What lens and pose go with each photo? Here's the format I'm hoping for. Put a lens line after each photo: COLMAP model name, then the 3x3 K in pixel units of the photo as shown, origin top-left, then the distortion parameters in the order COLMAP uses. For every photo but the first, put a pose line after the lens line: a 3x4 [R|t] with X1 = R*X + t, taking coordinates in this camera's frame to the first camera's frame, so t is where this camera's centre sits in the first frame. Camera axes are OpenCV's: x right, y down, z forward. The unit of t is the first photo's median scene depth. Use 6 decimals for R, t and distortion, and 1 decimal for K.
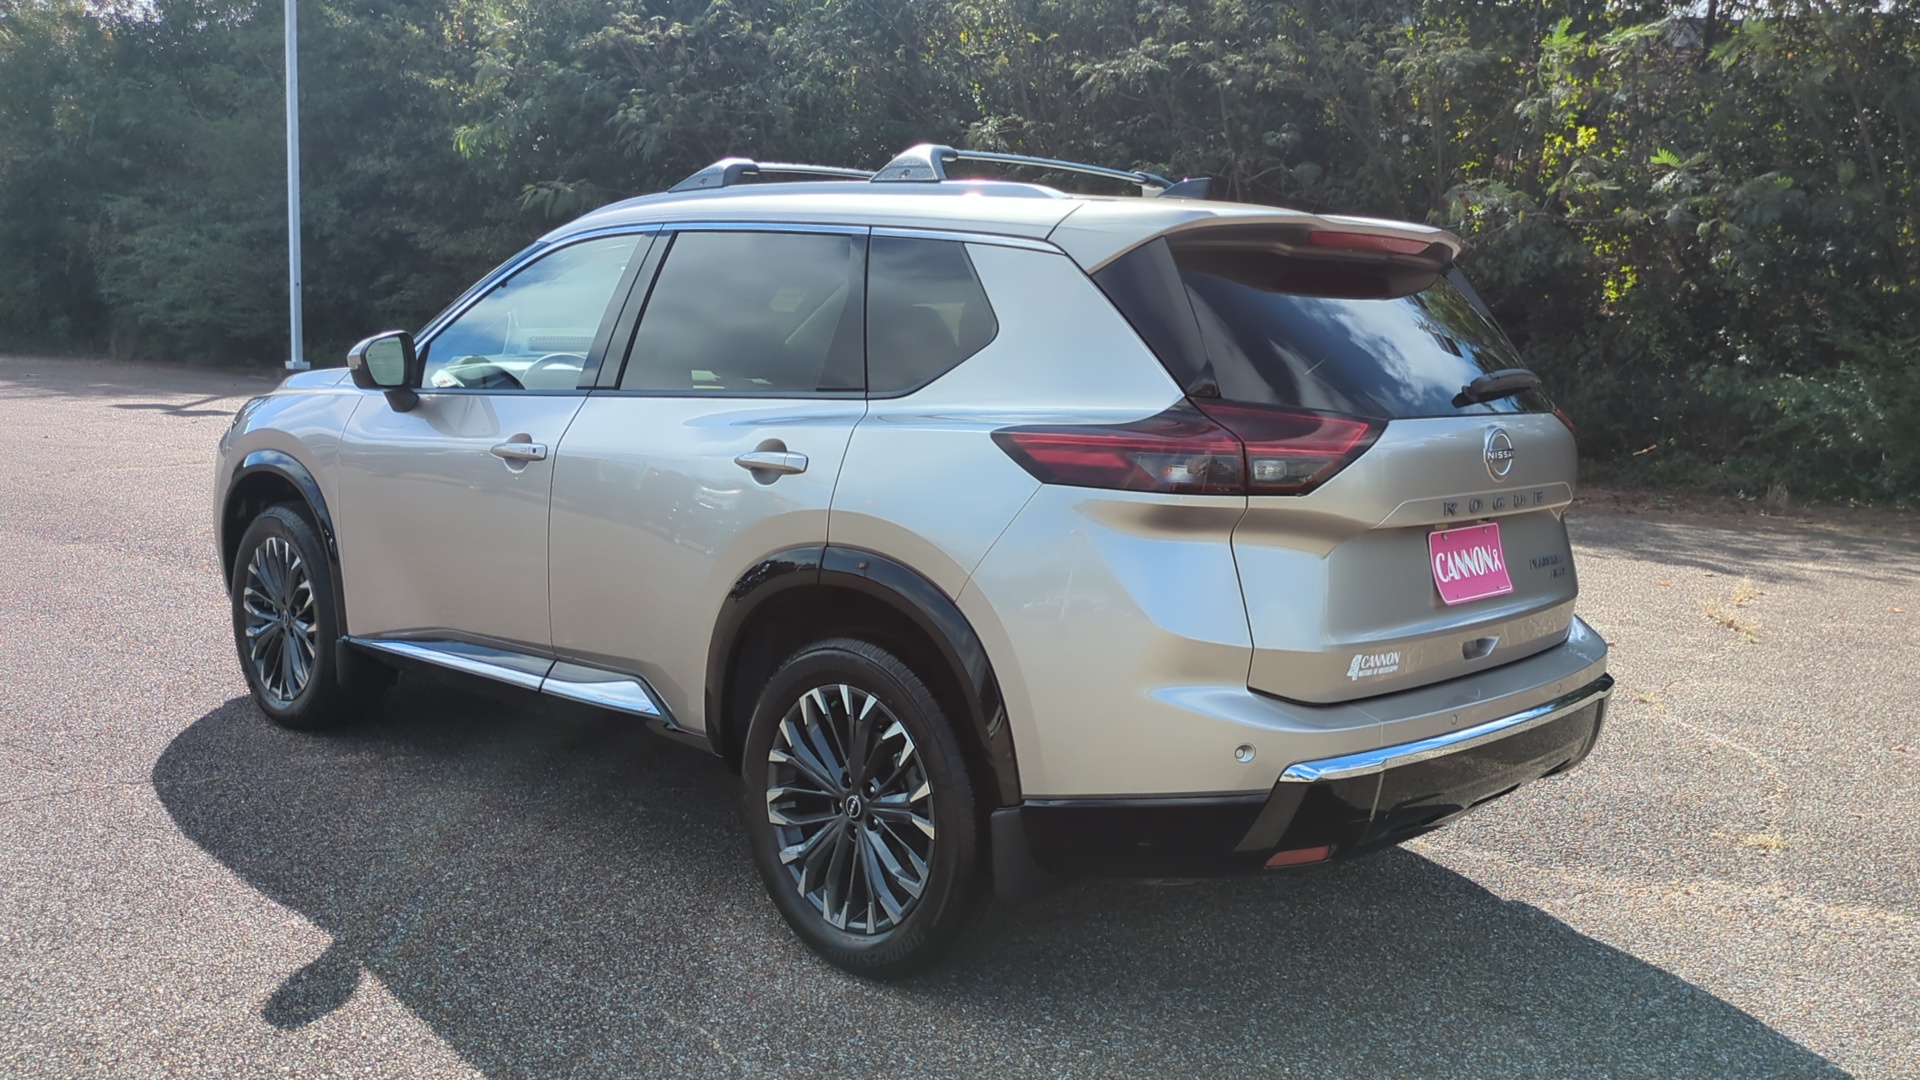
lens RADIAL K [[1681.0, 0, 954.8], [0, 1681.0, 524.3], [0, 0, 1]] dist [0.065893, -0.079327]
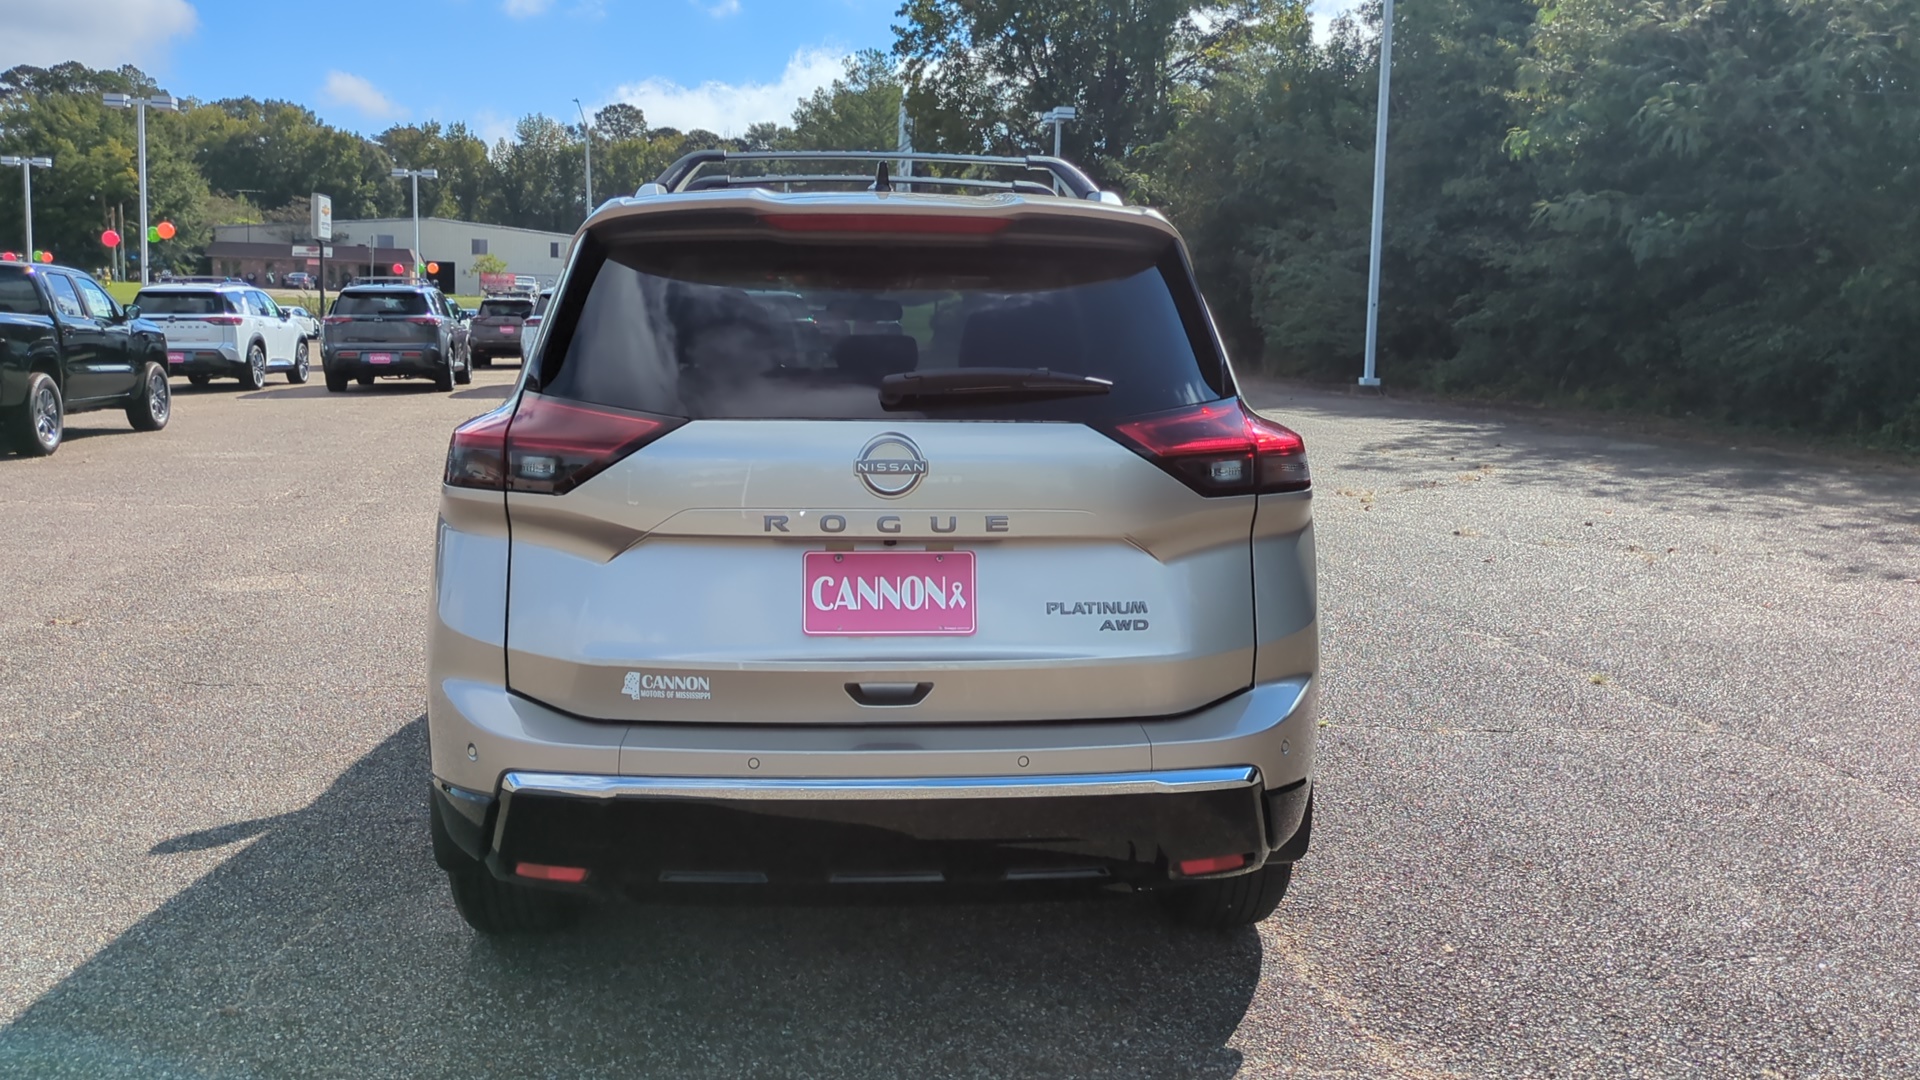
lens RADIAL K [[1681.0, 0, 1019.4], [0, 1681.0, 554.4], [0, 0, 1]] dist [0.065893, -0.079327]
pose [[0.746491, 0.079621, -0.660615, 0.145308], [-0.077636, 0.996456, 0.032370, -0.003736], [0.660851, 0.027124, 0.750027, 0.068973]]
